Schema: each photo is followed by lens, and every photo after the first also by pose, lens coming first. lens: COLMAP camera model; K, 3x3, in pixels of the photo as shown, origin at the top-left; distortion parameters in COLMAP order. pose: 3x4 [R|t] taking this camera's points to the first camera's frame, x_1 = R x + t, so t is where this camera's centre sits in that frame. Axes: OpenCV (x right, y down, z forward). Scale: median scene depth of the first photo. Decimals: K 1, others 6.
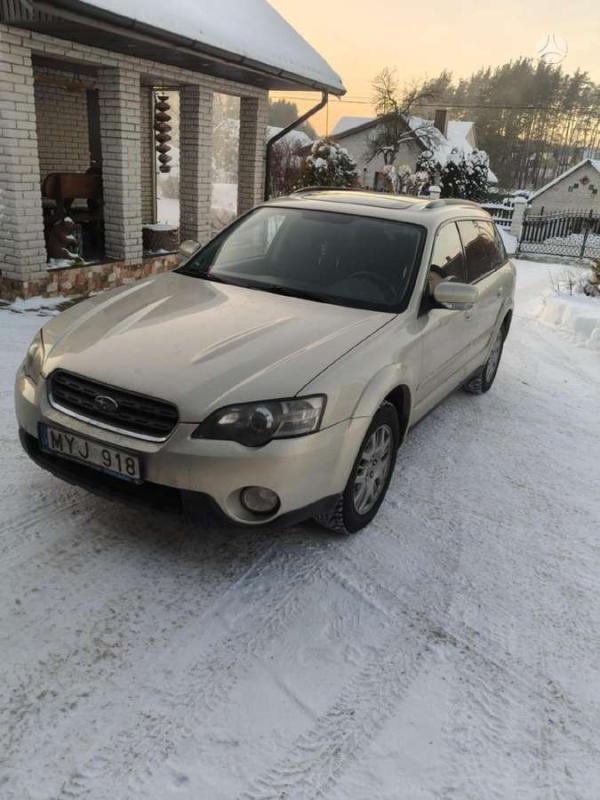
lens RADIAL K [[574.7, 0, 300.8], [0, 574.7, 398.0], [0, 0, 1]] dist [0.017669, -0.029838]
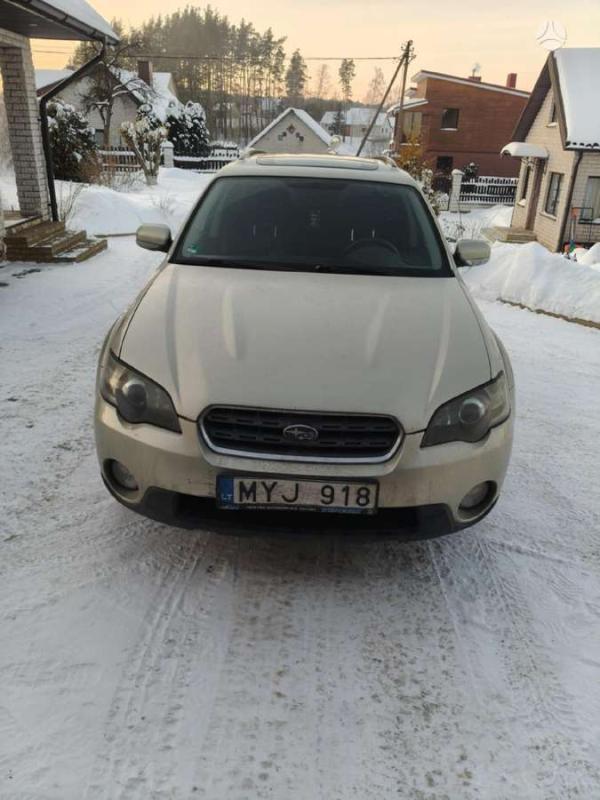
lens RADIAL K [[574.7, 0, 297.6], [0, 574.7, 399.3], [0, 0, 1]] dist [0.017669, -0.029838]
pose [[0.905029, -0.214931, 0.367053, -0.621826], [0.189450, 0.976307, 0.104566, -0.122151], [-0.380831, -0.025098, 0.924304, 0.228722]]
